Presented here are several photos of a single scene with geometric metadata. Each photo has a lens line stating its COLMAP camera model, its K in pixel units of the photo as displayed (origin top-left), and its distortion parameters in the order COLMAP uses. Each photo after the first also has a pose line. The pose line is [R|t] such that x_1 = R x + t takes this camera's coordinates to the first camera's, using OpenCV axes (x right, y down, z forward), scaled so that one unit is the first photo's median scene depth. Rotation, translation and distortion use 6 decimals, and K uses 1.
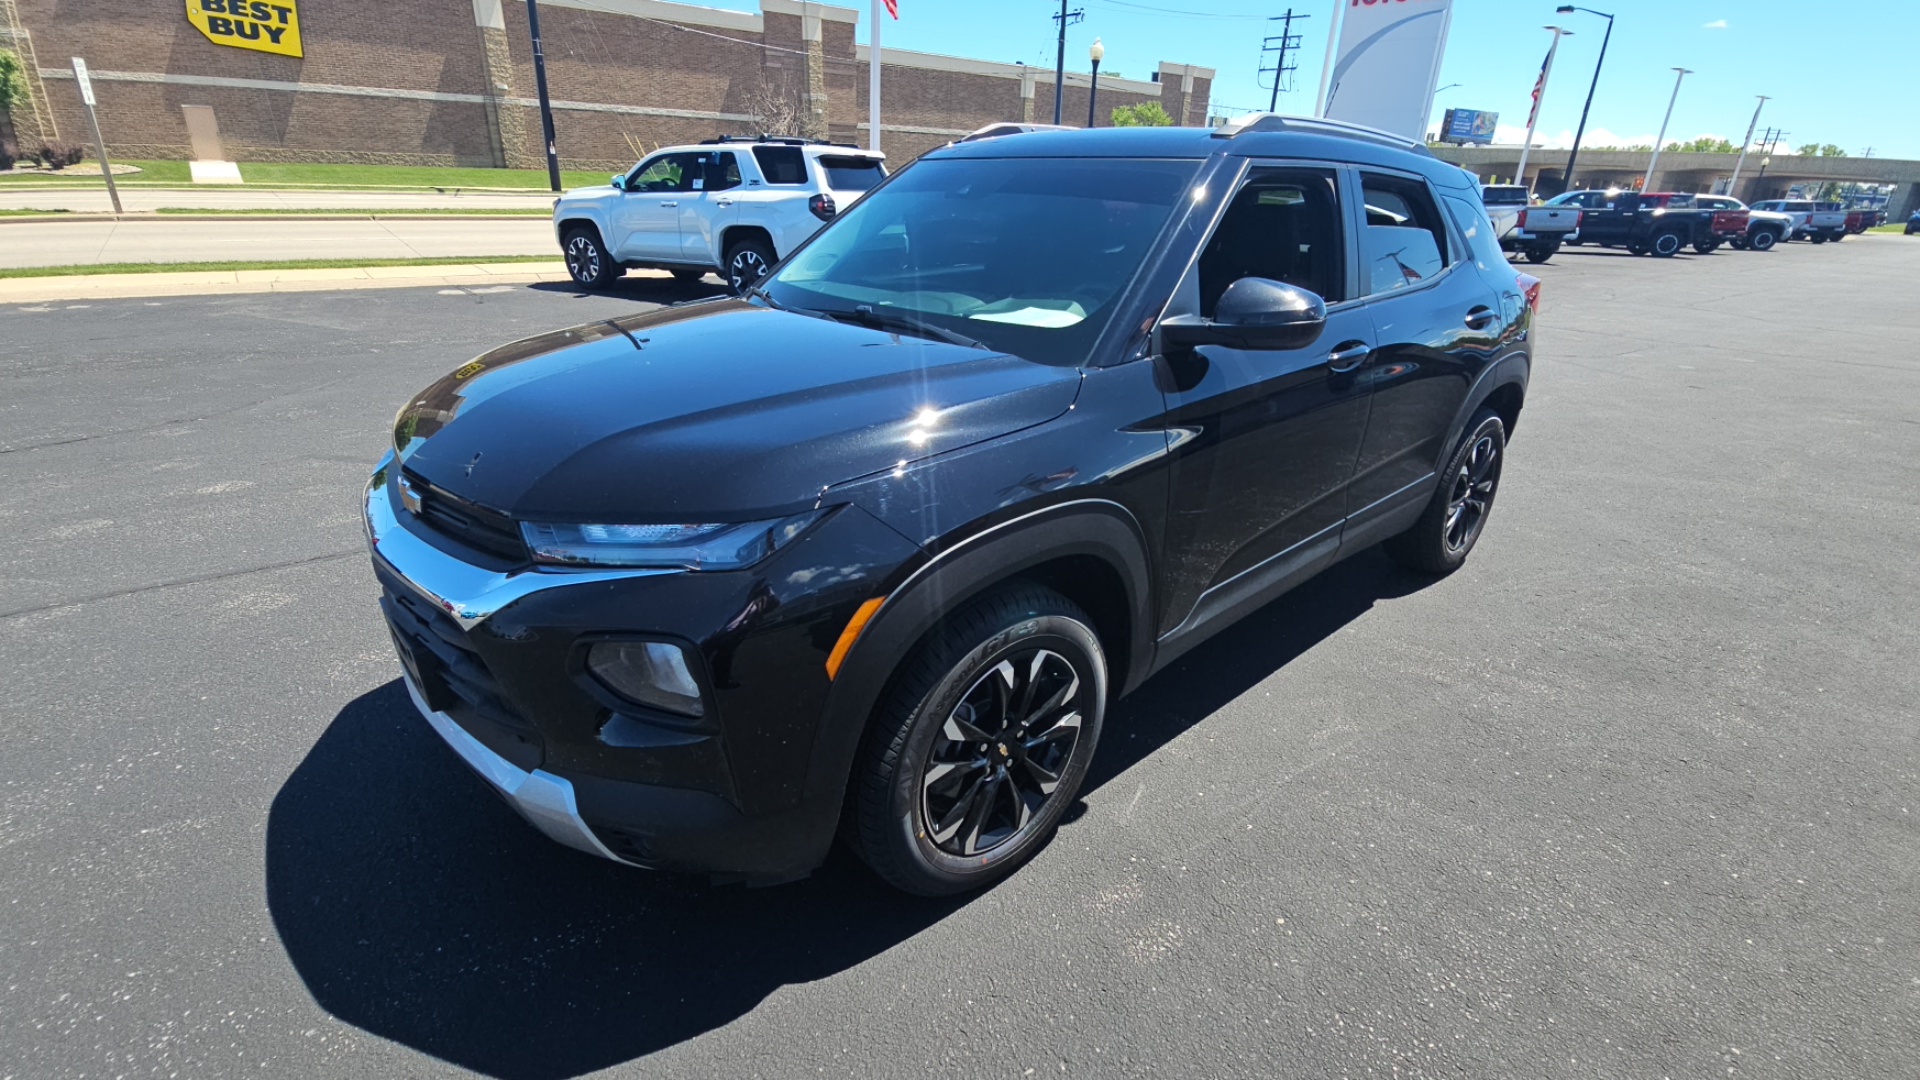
lens RADIAL K [[845.0, 0, 975.7], [0, 845.0, 545.5], [0, 0, 1]] dist [0.017977, -0.013062]
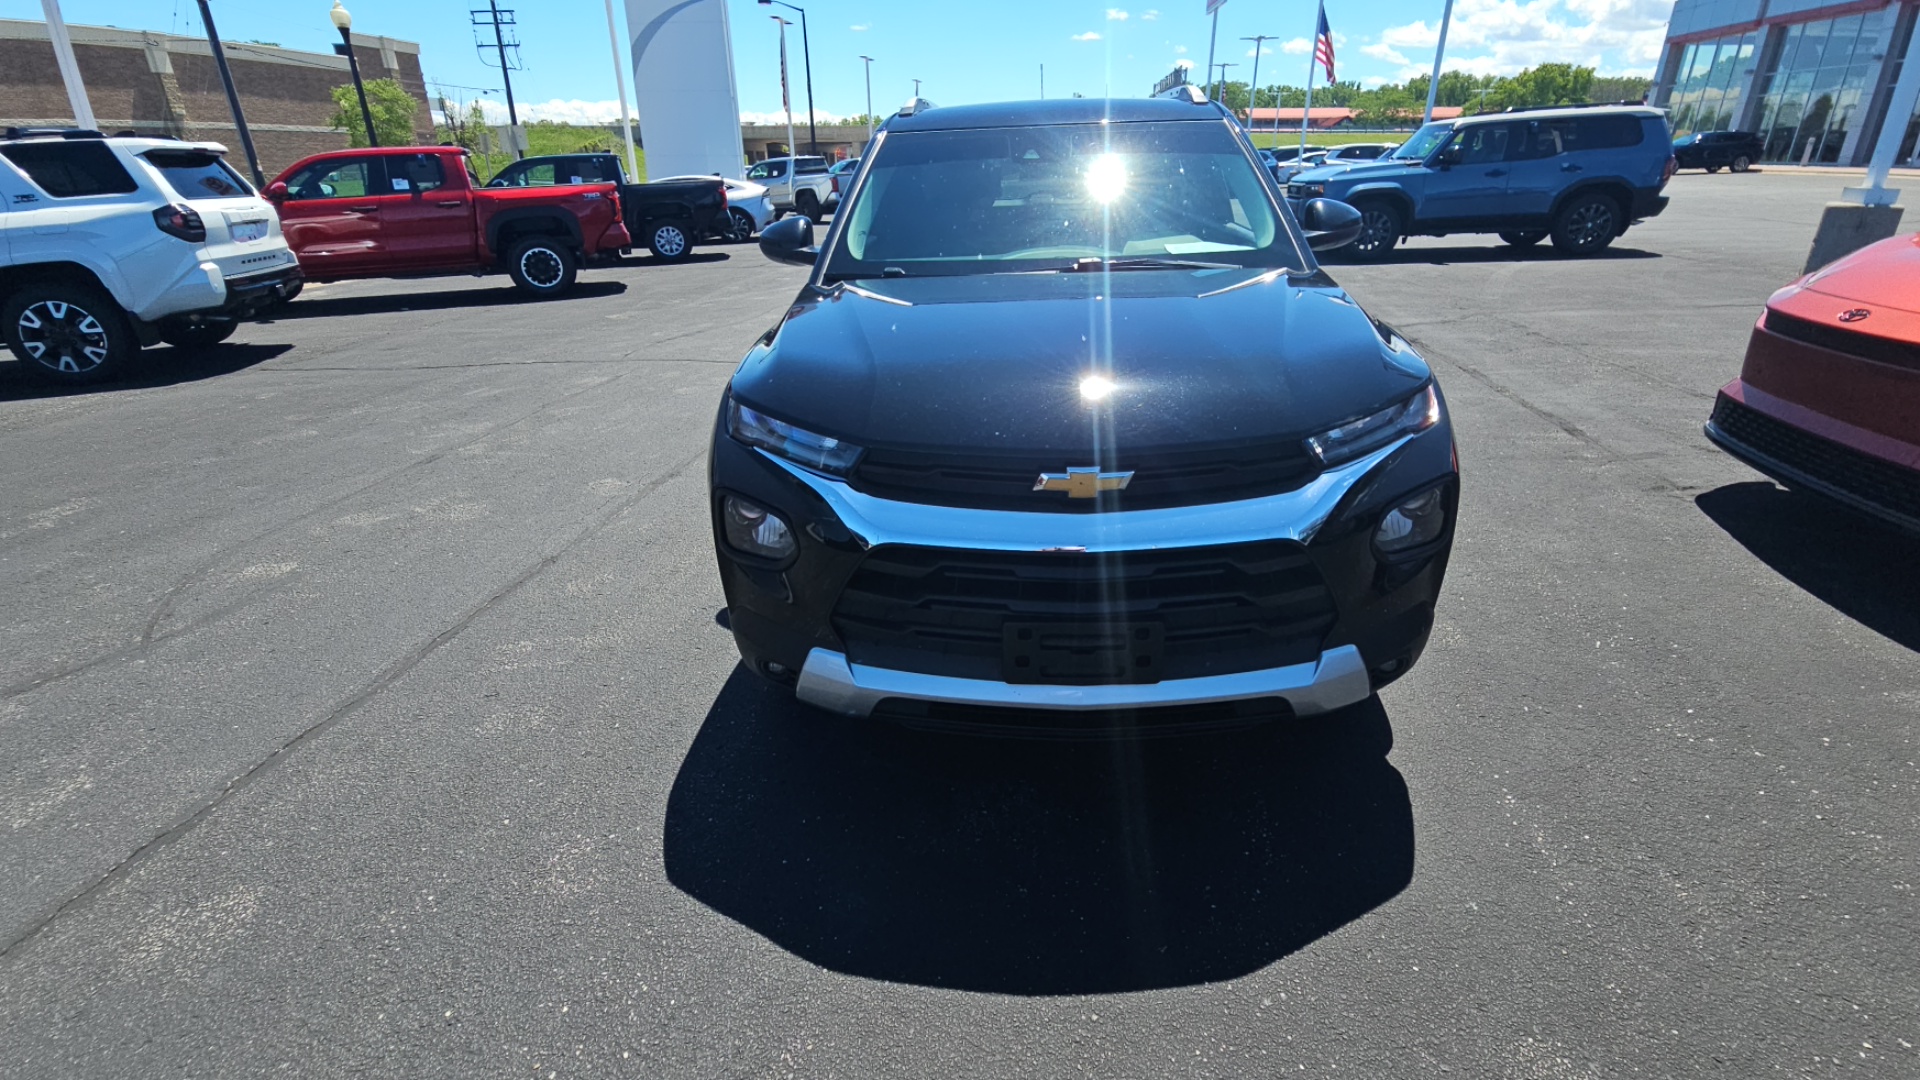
lens RADIAL K [[845.0, 0, 975.7], [0, 845.0, 545.5], [0, 0, 1]] dist [0.017977, -0.013062]
pose [[0.716644, -0.325917, 0.616603, -0.216851], [0.314769, 0.940077, 0.131057, -0.026146], [-0.622368, 0.100166, 0.776289, 0.054784]]
